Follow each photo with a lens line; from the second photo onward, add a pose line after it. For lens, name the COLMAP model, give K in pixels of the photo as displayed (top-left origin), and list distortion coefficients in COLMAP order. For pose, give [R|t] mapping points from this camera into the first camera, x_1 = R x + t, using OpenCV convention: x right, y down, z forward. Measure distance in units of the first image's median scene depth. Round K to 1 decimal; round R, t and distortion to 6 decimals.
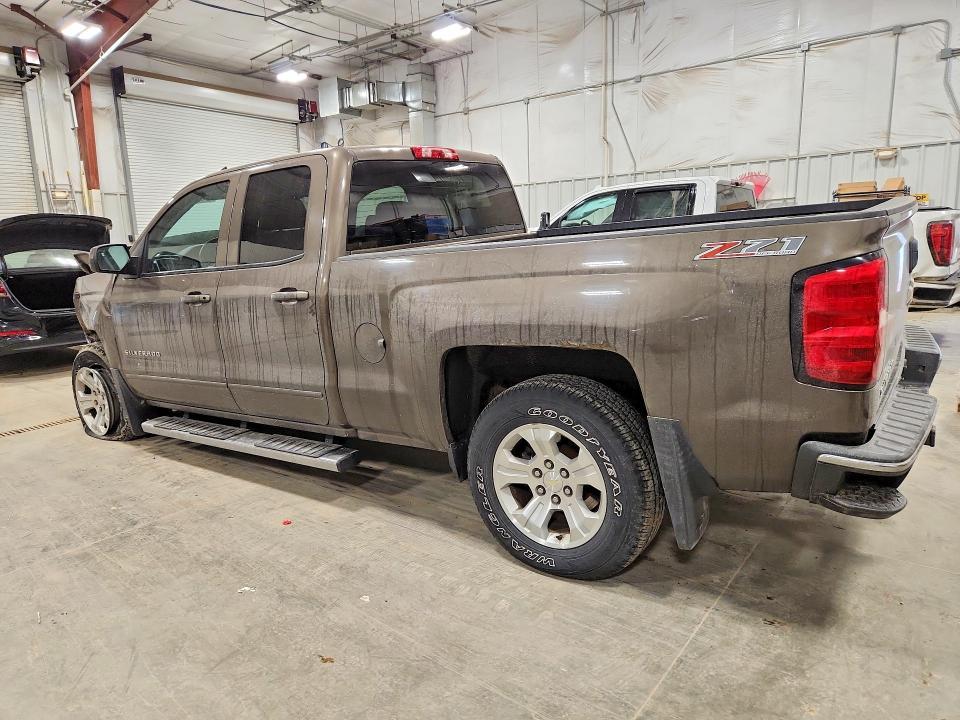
lens RADIAL K [[666.3, 0, 480.1], [0, 666.3, 357.9], [0, 0, 1]] dist [0.026707, -0.018900]
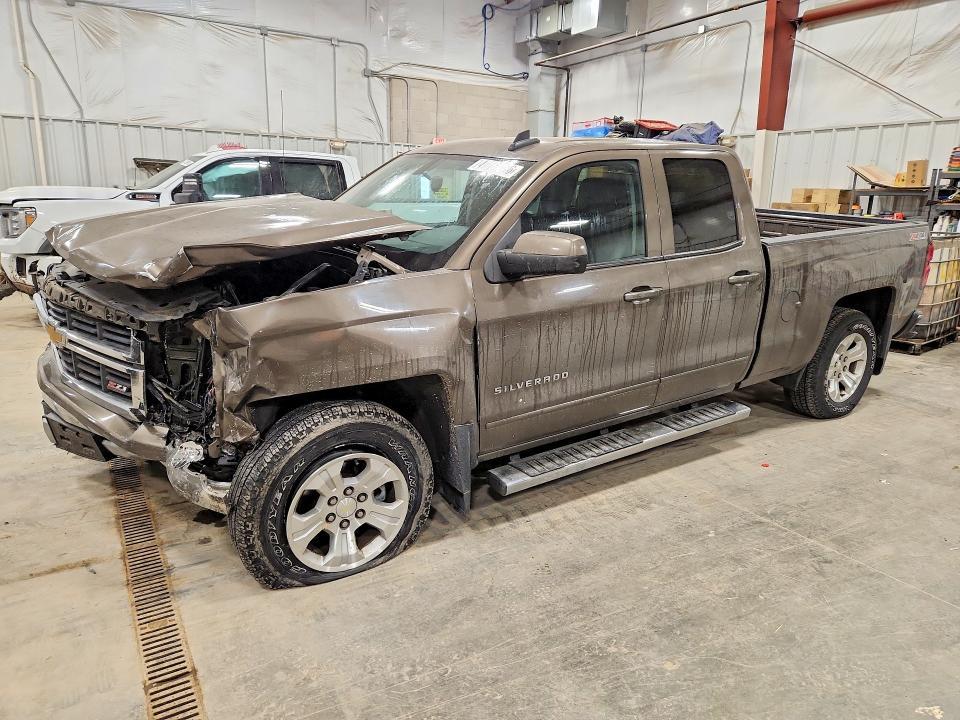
lens RADIAL K [[666.5, 0, 476.3], [0, 666.5, 364.7], [0, 0, 1]] dist [0.024602, -0.007704]
pose [[0.327410, -0.191898, 0.925191, -1.330307], [0.130582, 0.978954, 0.156838, -0.163933], [-0.935816, 0.069463, 0.345578, 0.908133]]
